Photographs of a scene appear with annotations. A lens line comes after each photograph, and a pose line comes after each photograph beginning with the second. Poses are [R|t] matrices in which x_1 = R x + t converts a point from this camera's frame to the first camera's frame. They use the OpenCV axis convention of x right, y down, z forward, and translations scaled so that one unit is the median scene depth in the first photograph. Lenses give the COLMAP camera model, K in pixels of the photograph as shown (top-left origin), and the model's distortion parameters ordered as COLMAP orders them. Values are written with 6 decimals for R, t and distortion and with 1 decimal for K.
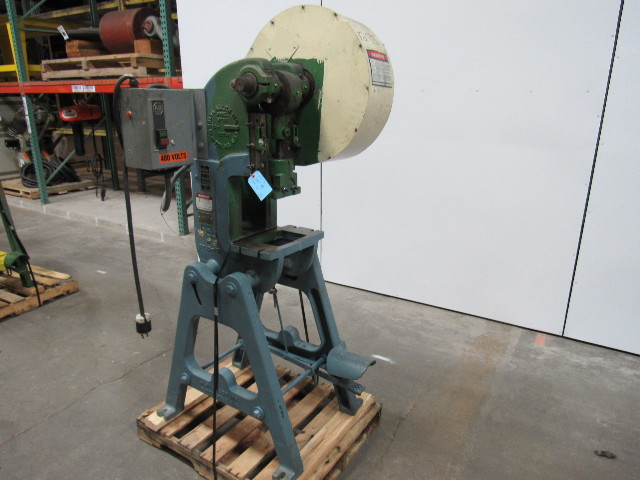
lens RADIAL K [[457.0, 0, 320.6], [0, 457.0, 240.7], [0, 0, 1]] dist [-0.037079, 0.009837]
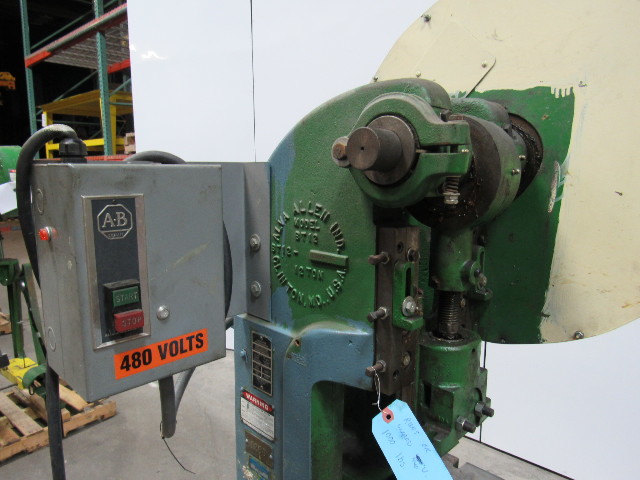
lens RADIAL K [[457.0, 0, 320.8], [0, 457.0, 241.3], [0, 0, 1]] dist [-0.037079, 0.009837]
pose [[0.982924, 0.021171, -0.182788, -0.125023], [-0.047953, 0.988507, -0.143371, -0.197449], [0.177652, 0.149688, 0.972642, 0.588356]]
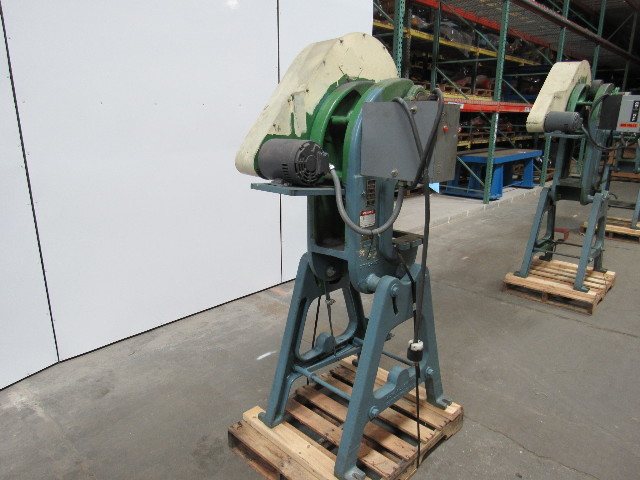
lens RADIAL K [[457.0, 0, 323.7], [0, 457.0, 240.9], [0, 0, 1]] dist [-0.037079, 0.009837]
pose [[0.188989, -0.268178, 0.944650, -1.259064], [0.287372, 0.934975, 0.207939, -0.281576], [-0.938989, 0.232167, 0.253767, 0.891013]]
